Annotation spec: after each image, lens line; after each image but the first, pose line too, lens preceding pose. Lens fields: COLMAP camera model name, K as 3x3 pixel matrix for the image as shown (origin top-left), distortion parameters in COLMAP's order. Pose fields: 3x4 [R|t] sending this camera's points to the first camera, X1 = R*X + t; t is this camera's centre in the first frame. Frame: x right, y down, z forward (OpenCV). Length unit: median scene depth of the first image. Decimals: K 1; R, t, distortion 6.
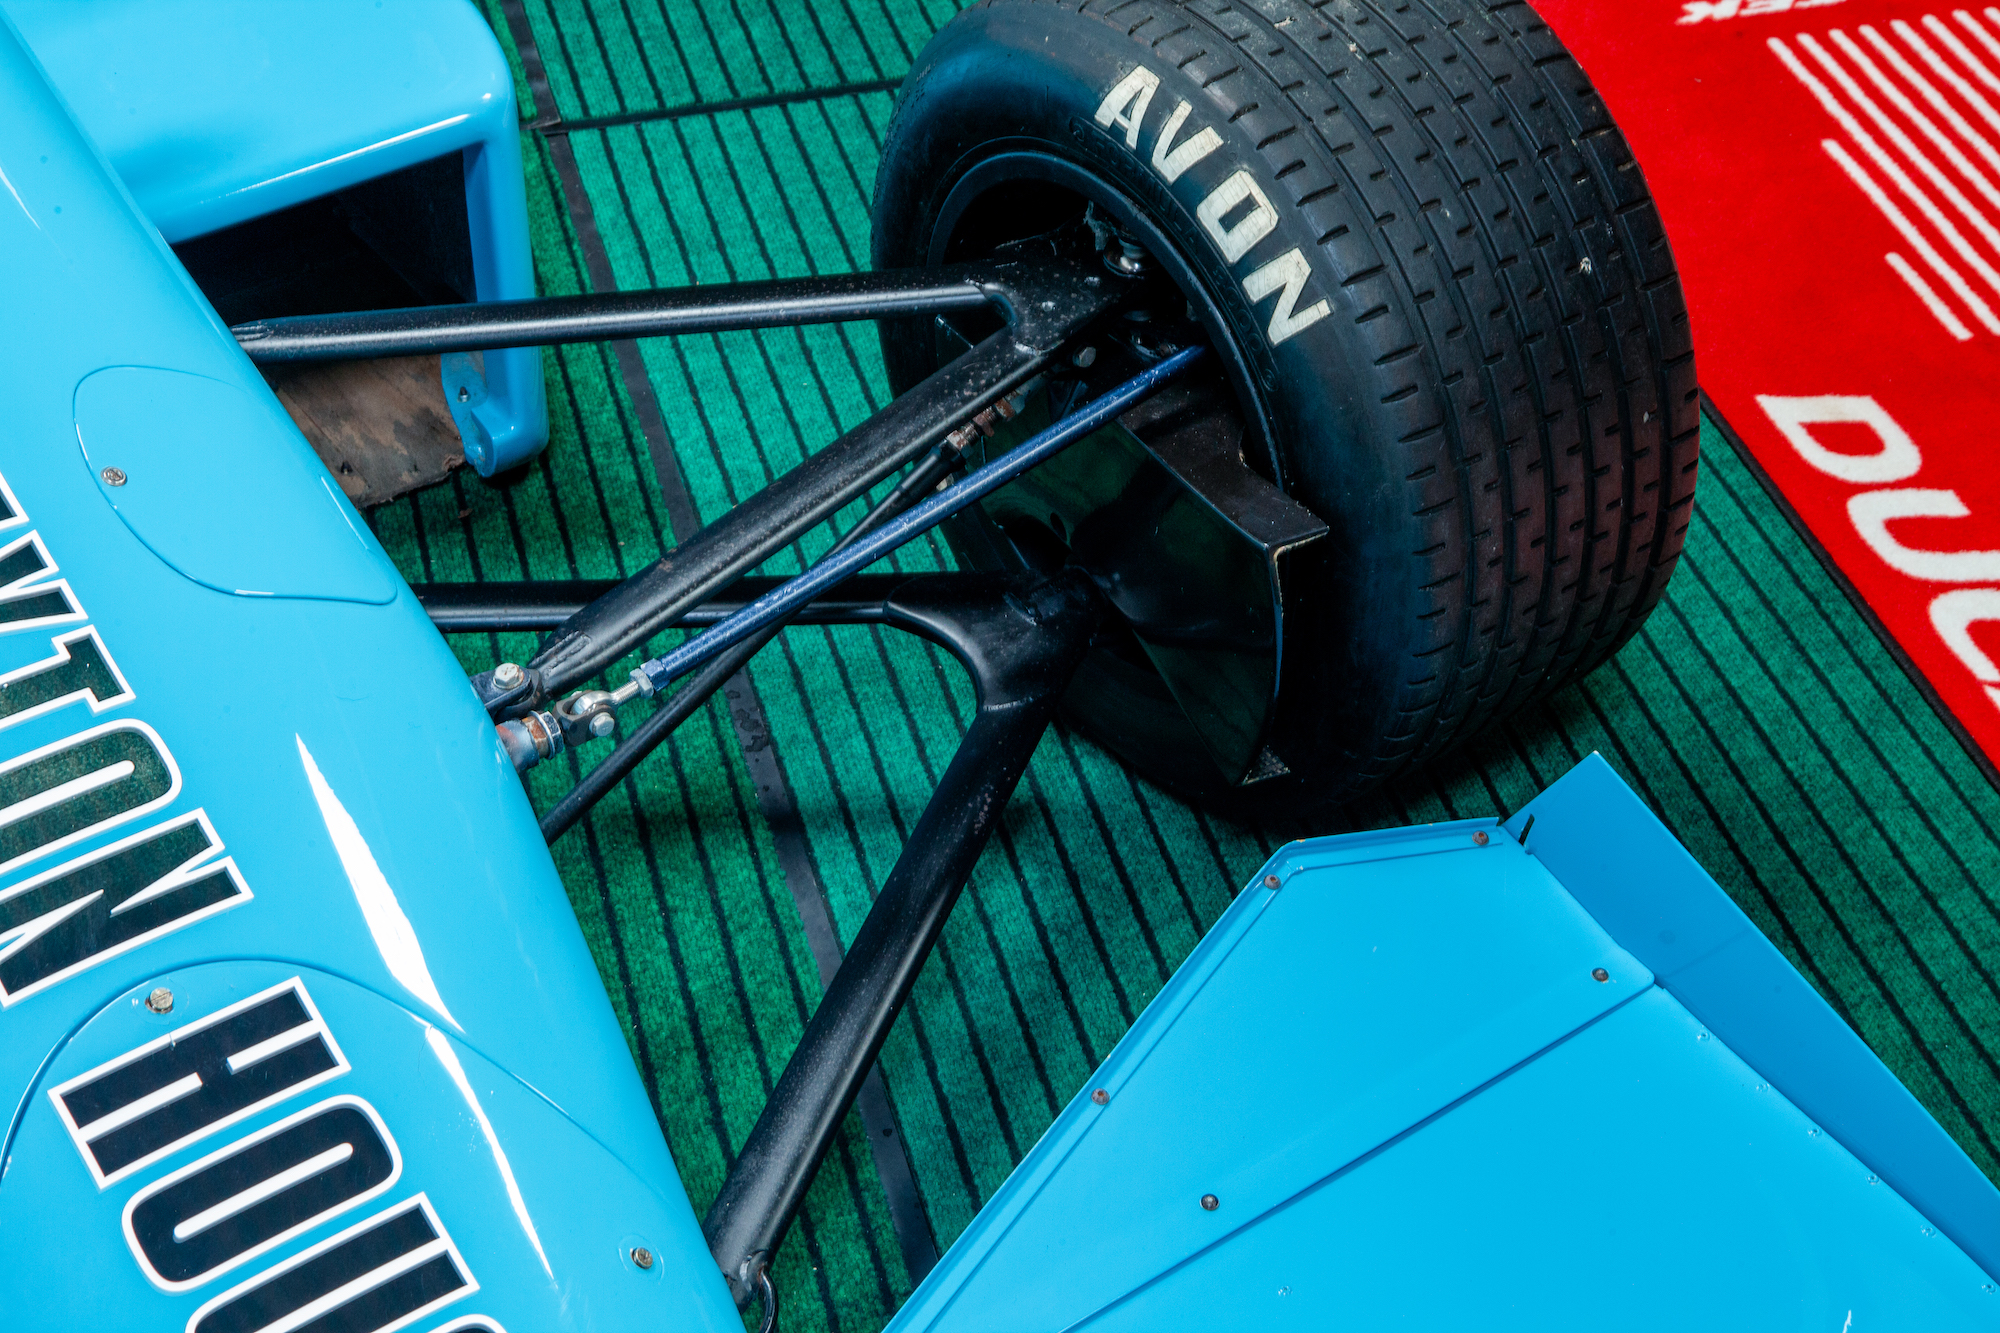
lens RADIAL K [[3143.6, 0, 1015.0], [0, 3143.6, 656.0], [0, 0, 1]] dist [0.096539, 0.000000]
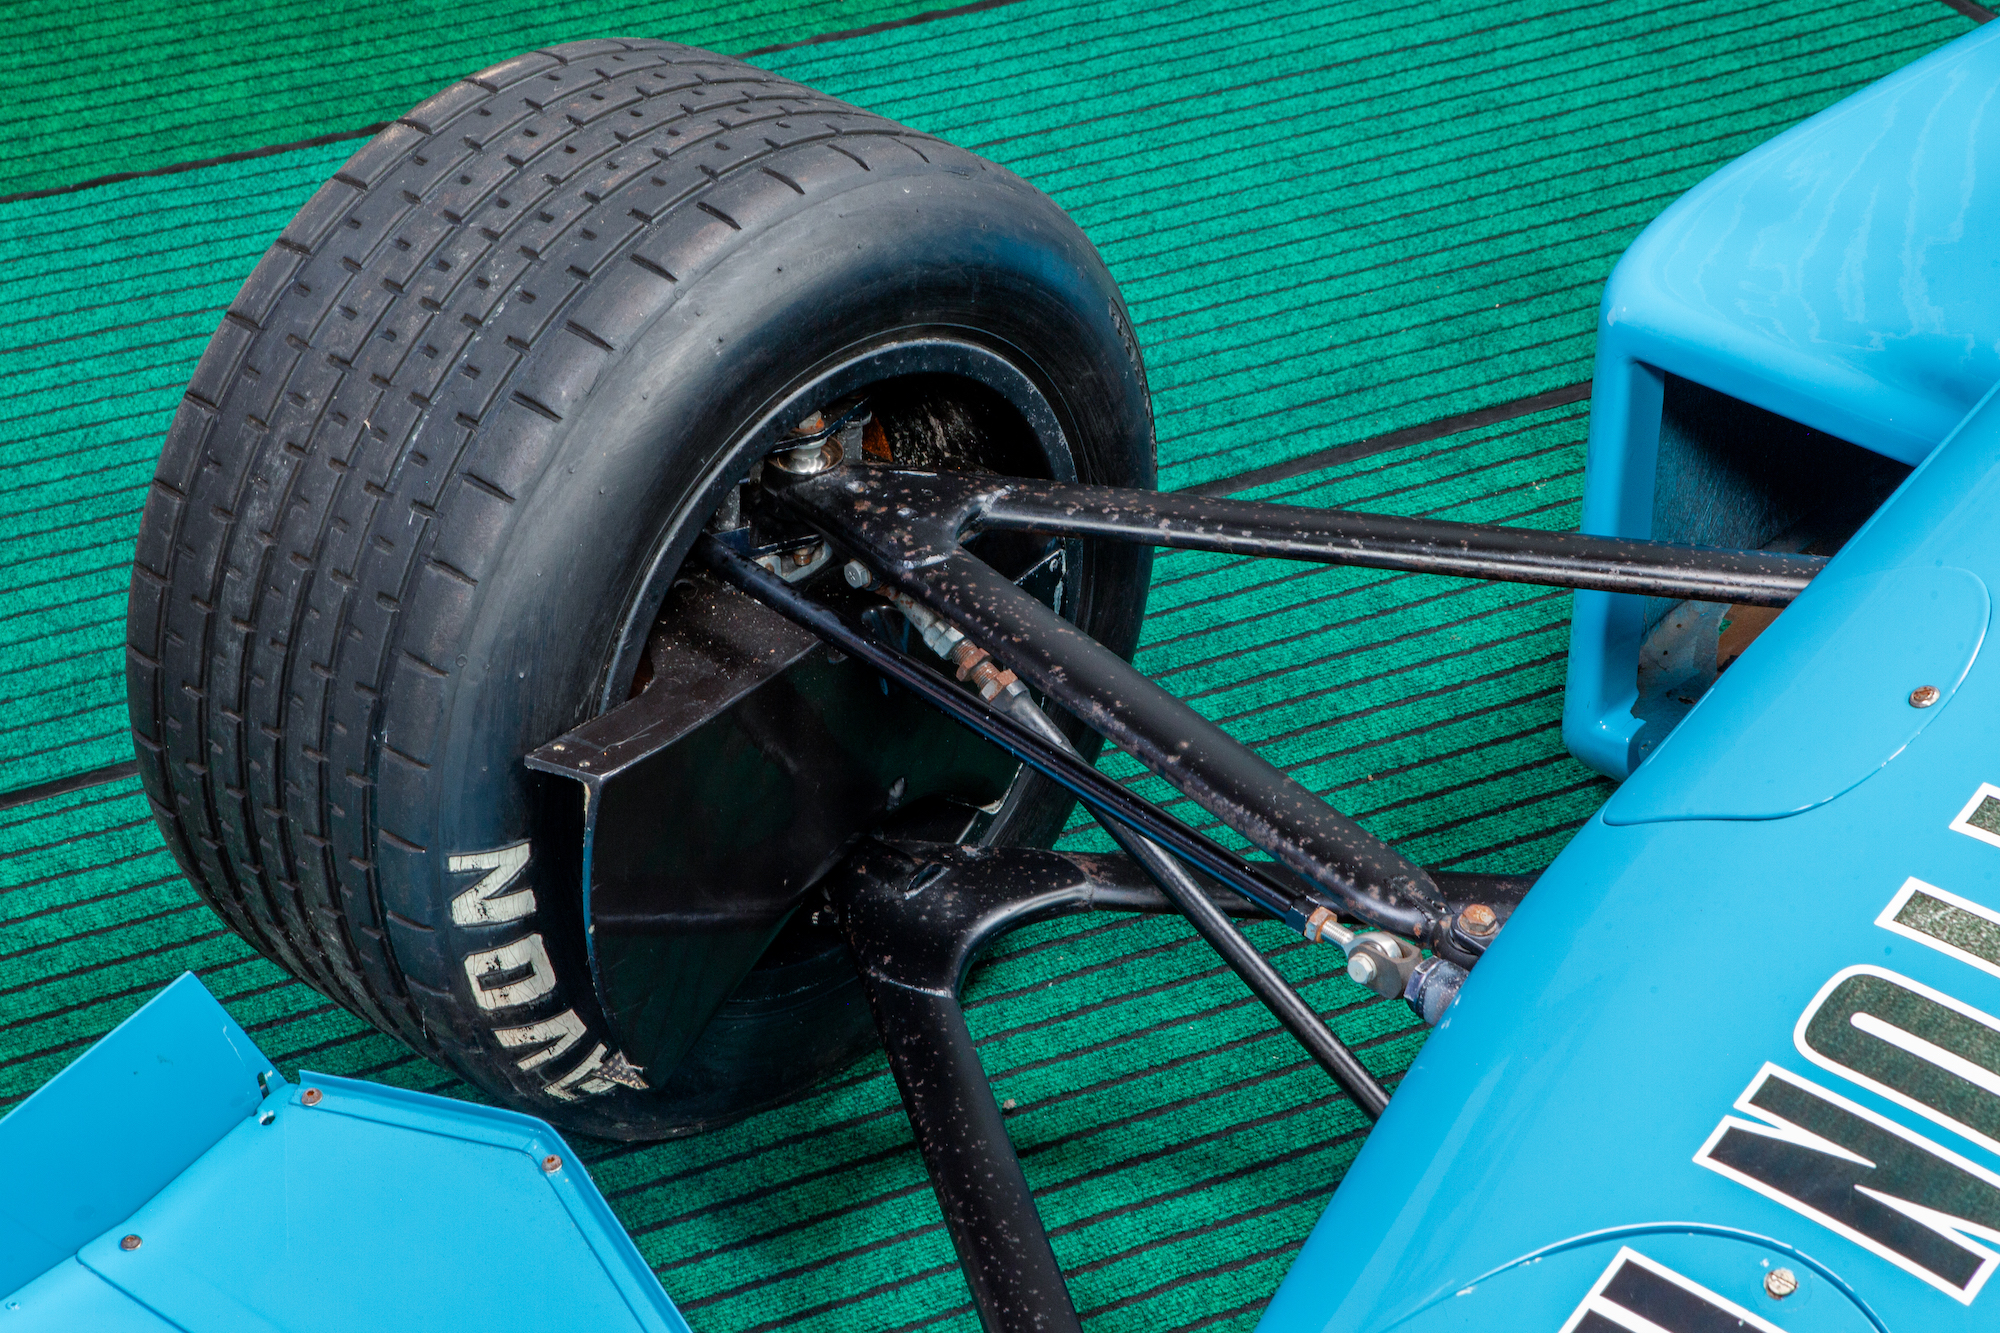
lens RADIAL K [[4282.2, 0, 1025.0], [0, 4282.2, 557.5], [0, 0, 1]] dist [0.172313, 0.000000]
pose [[0.193290, 0.493105, -0.848226, 0.437929], [-0.627122, 0.726968, 0.279707, -0.173924], [0.754558, 0.477876, 0.449752, 0.198393]]
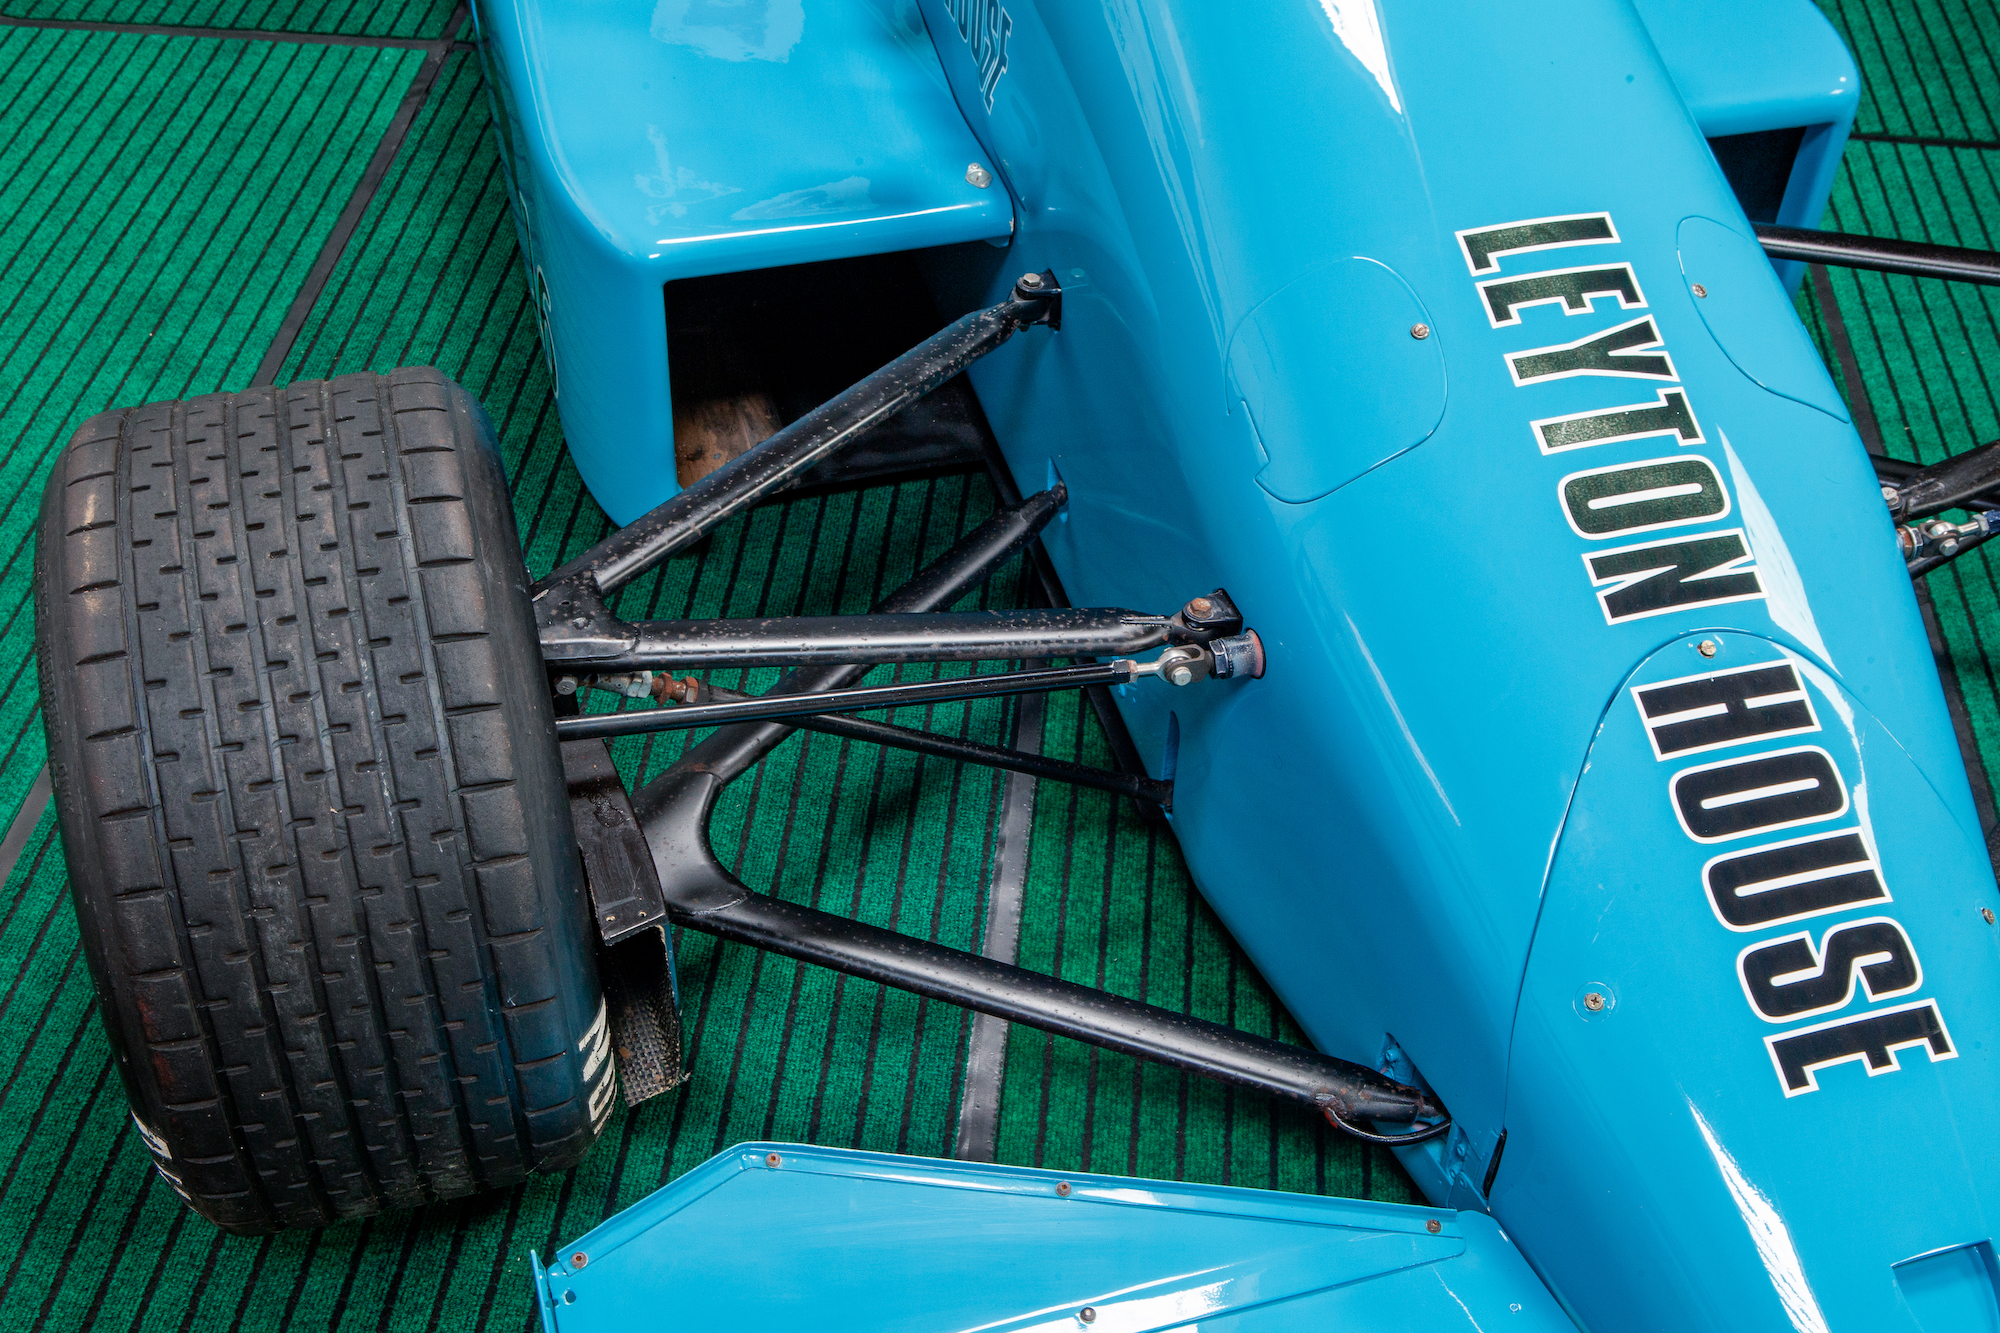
lens RADIAL K [[2341.1, 0, 984.1], [0, 2341.1, 667.5], [0, 0, 1]] dist [-0.017877, 0.000000]
pose [[0.935209, 0.254400, -0.246301, -0.246170], [-0.241566, 0.966954, 0.081517, 0.086307], [0.258900, -0.016738, 0.965759, -0.086733]]
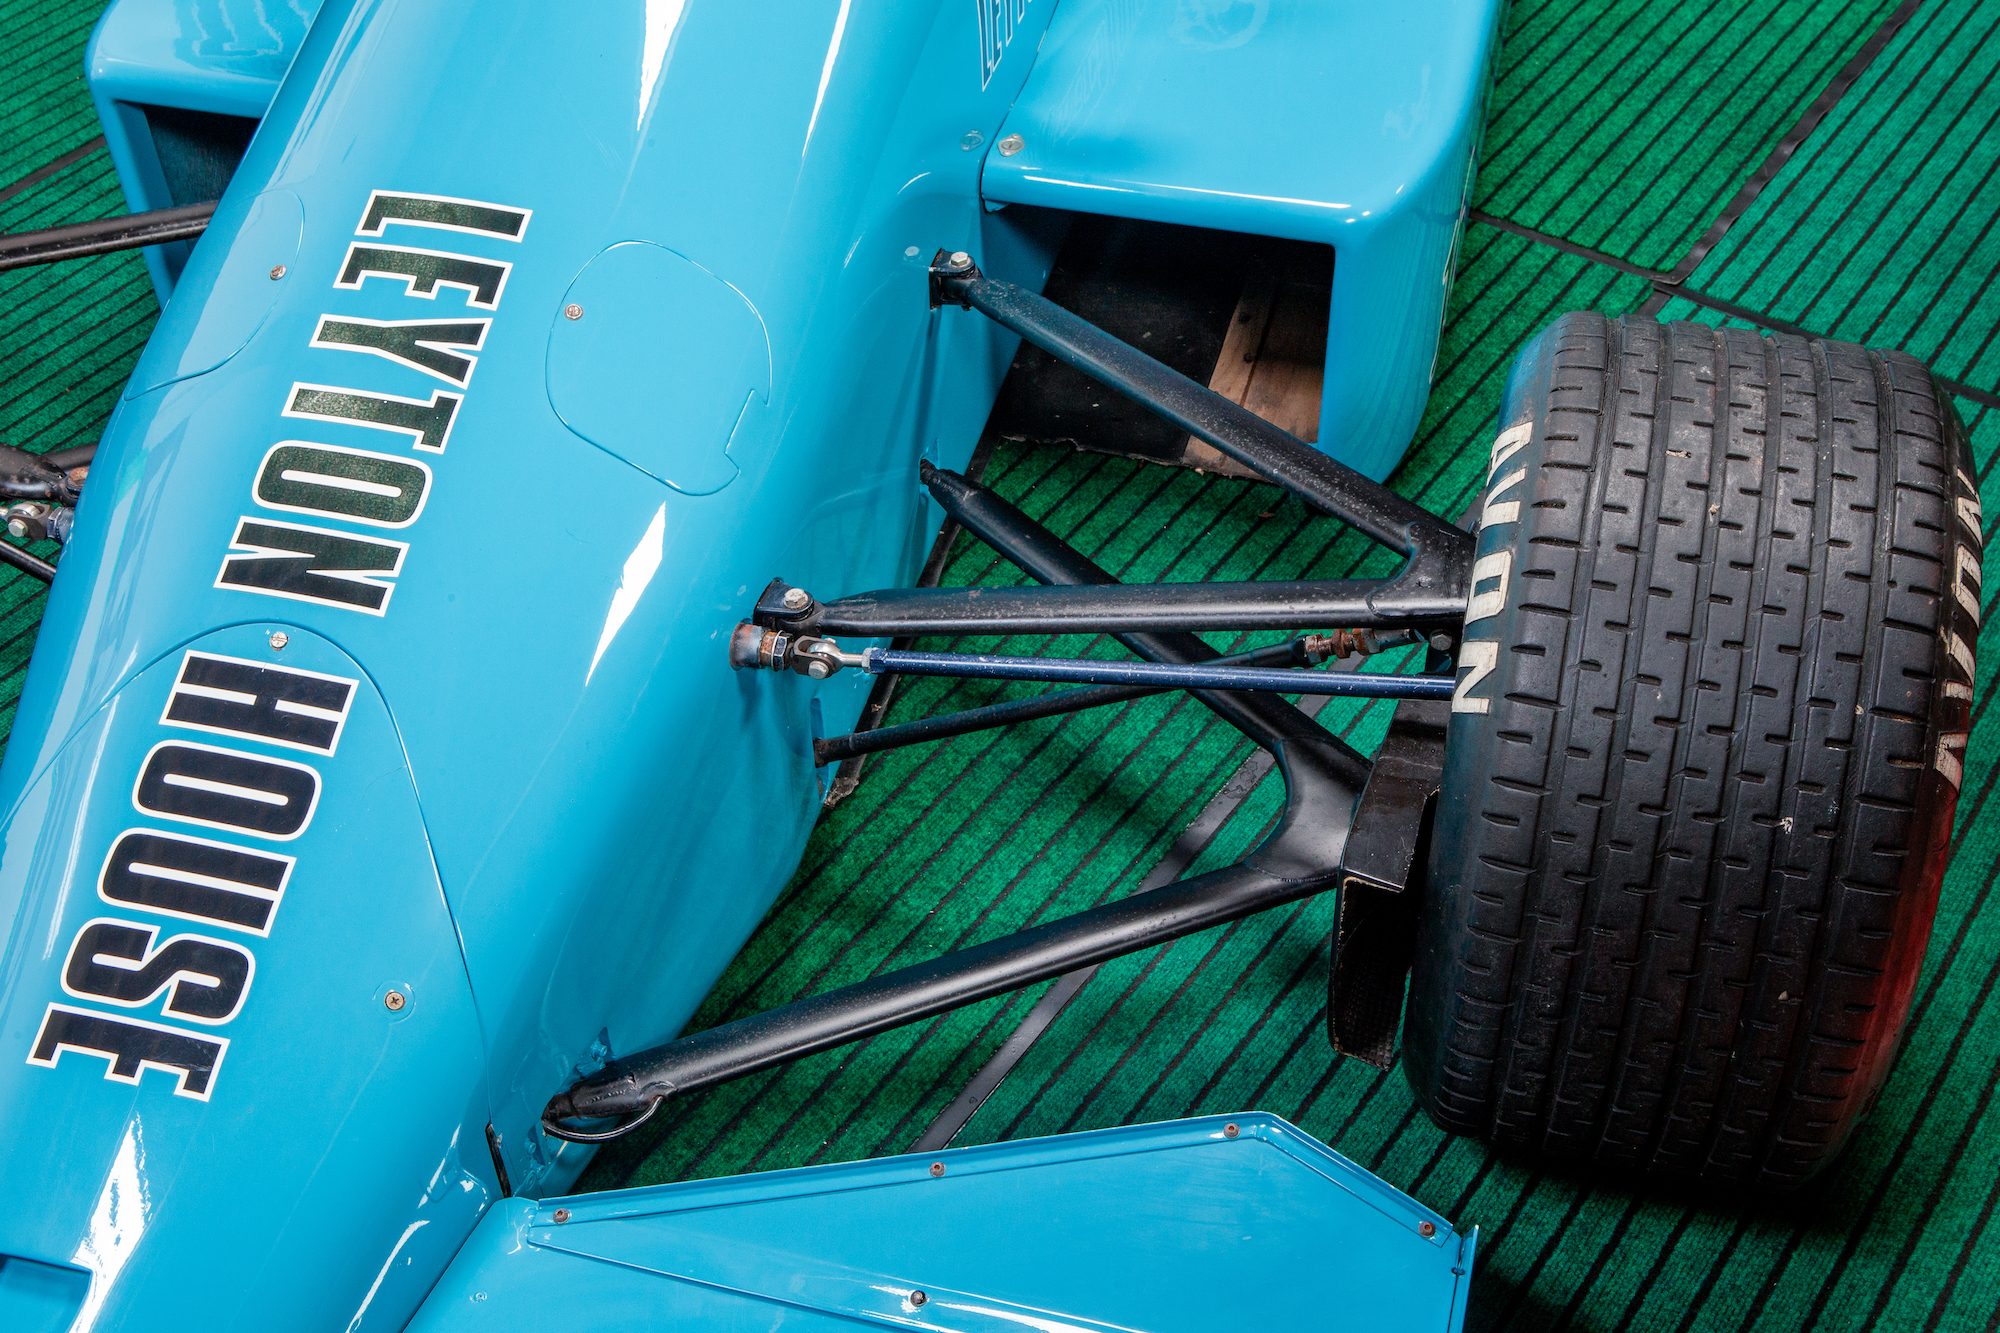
lens RADIAL K [[2341.1, 0, 1018.7], [0, 2341.1, 665.2], [0, 0, 1]] dist [-0.017877, 0.000000]
pose [[0.626758, 0.524082, -0.576639, 0.423976], [-0.477643, 0.843091, 0.247092, -0.231719], [0.615656, 0.120561, 0.778738, 0.311664]]
